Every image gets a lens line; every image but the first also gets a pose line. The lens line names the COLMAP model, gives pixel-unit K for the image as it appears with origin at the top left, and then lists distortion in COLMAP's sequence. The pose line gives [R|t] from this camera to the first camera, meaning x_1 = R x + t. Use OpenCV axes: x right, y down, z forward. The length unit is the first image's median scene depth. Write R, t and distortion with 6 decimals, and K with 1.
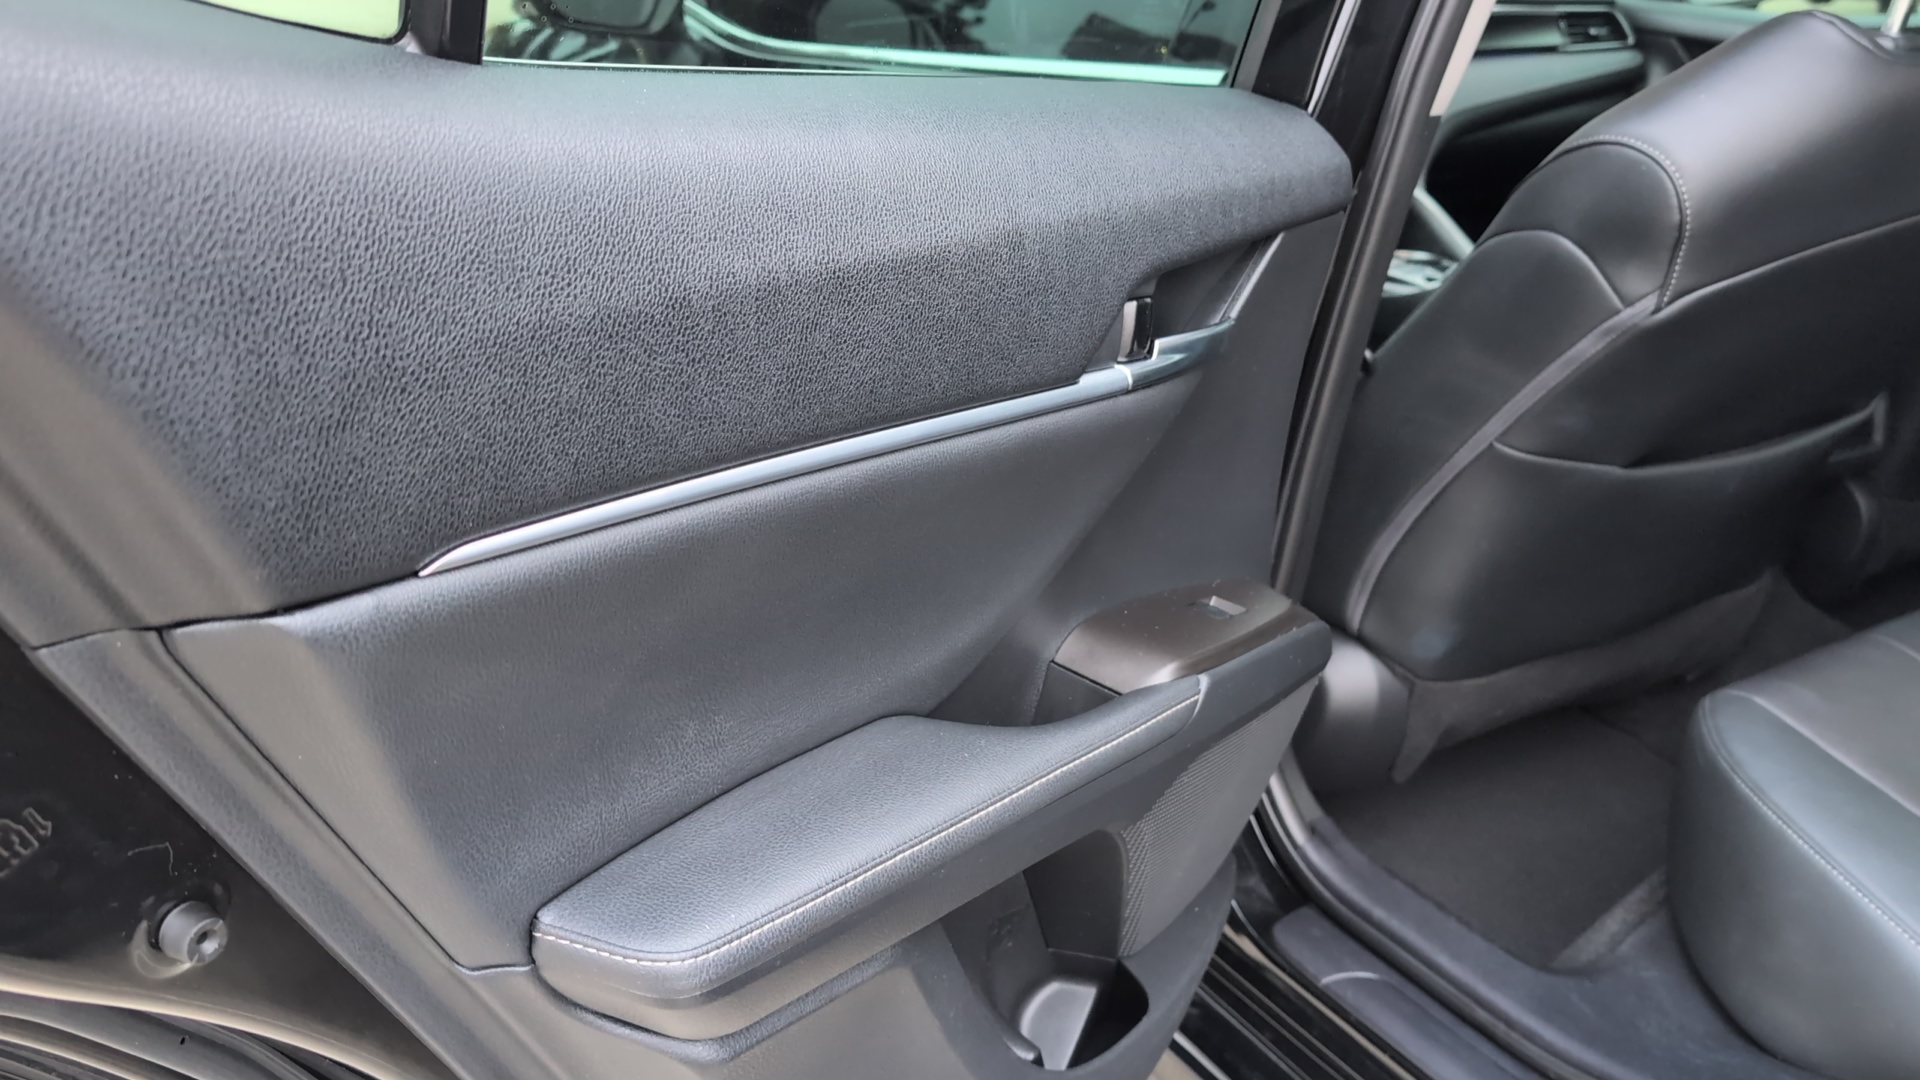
lens RADIAL K [[1608.7, 0, 960.0], [0, 1608.7, 540.0], [0, 0, 1]] dist [0.015022, -0.011214]
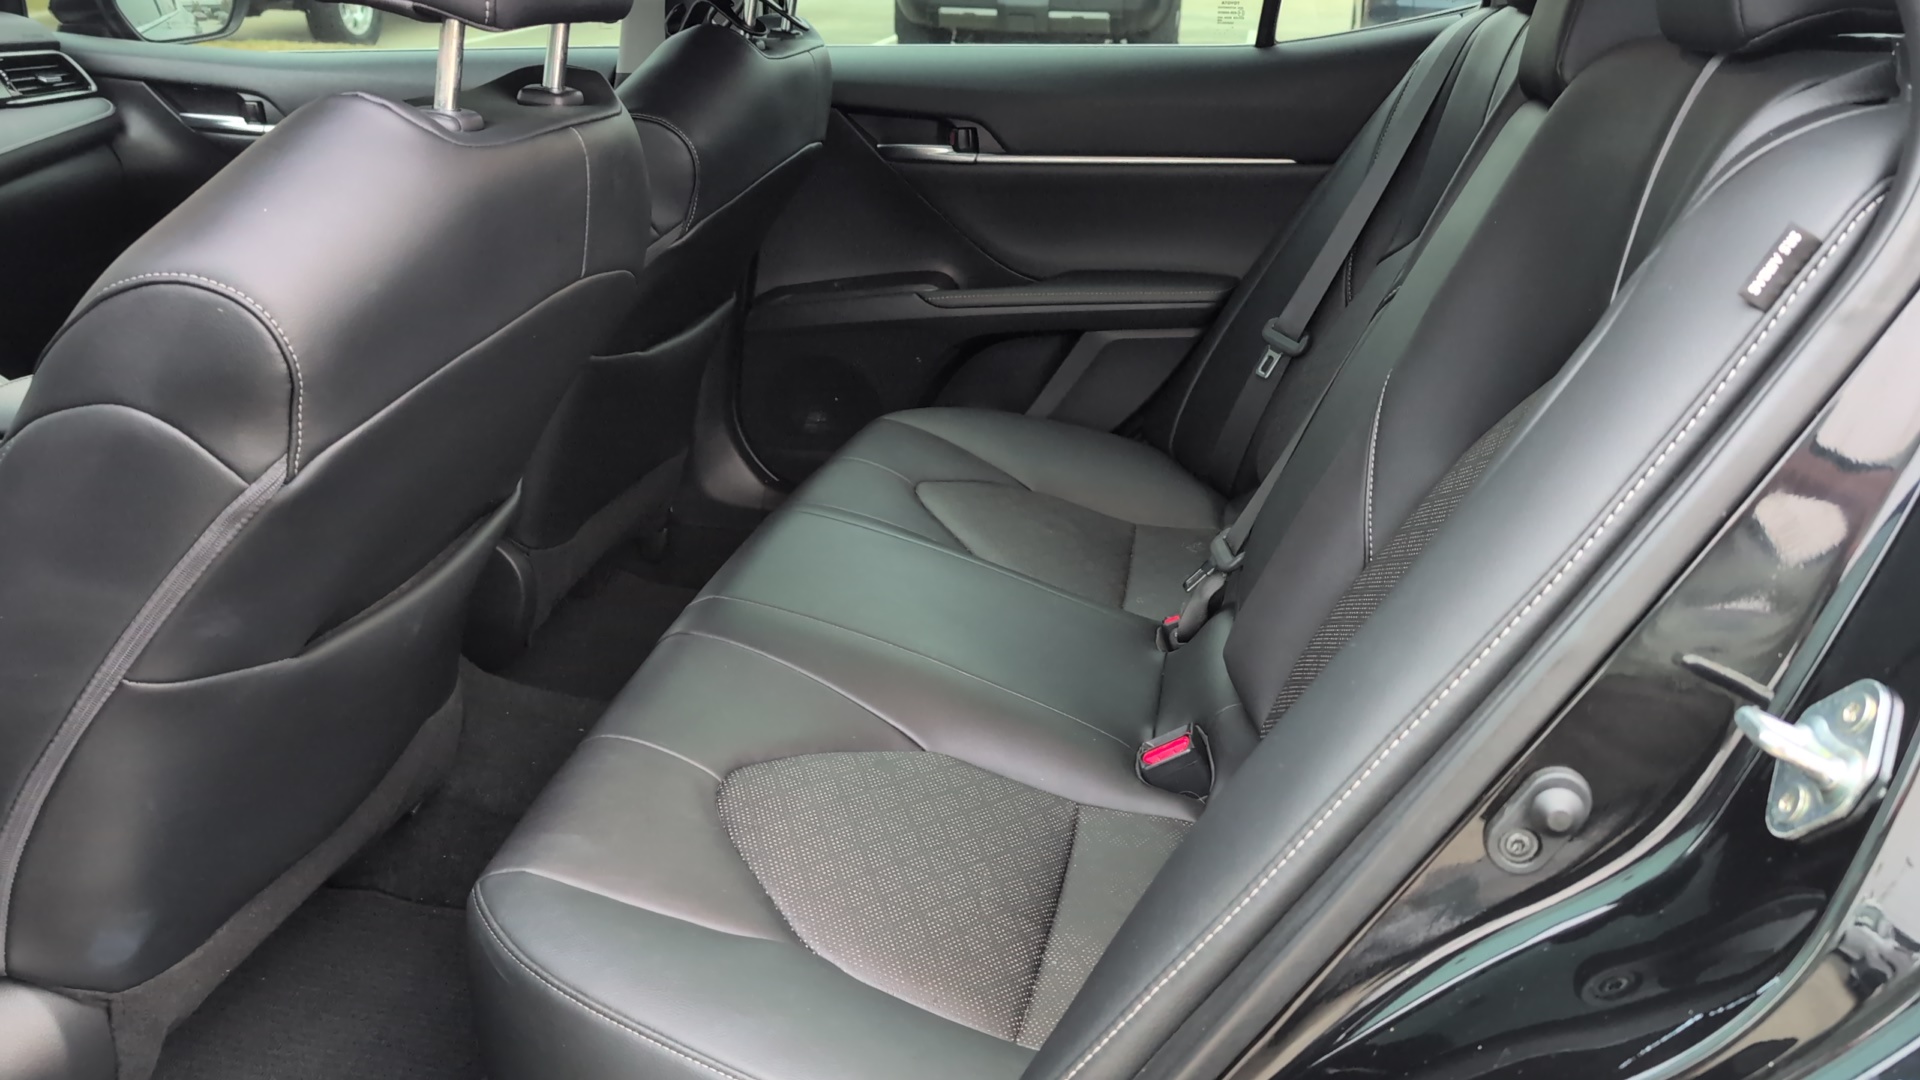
lens RADIAL K [[1608.7, 0, 960.0], [0, 1608.7, 540.0], [0, 0, 1]] dist [0.015022, -0.011214]
pose [[0.646852, -0.262062, 0.716175, 0.071329], [0.266216, 0.957620, 0.109964, -0.108513], [-0.714641, 0.119526, 0.689204, 0.222154]]
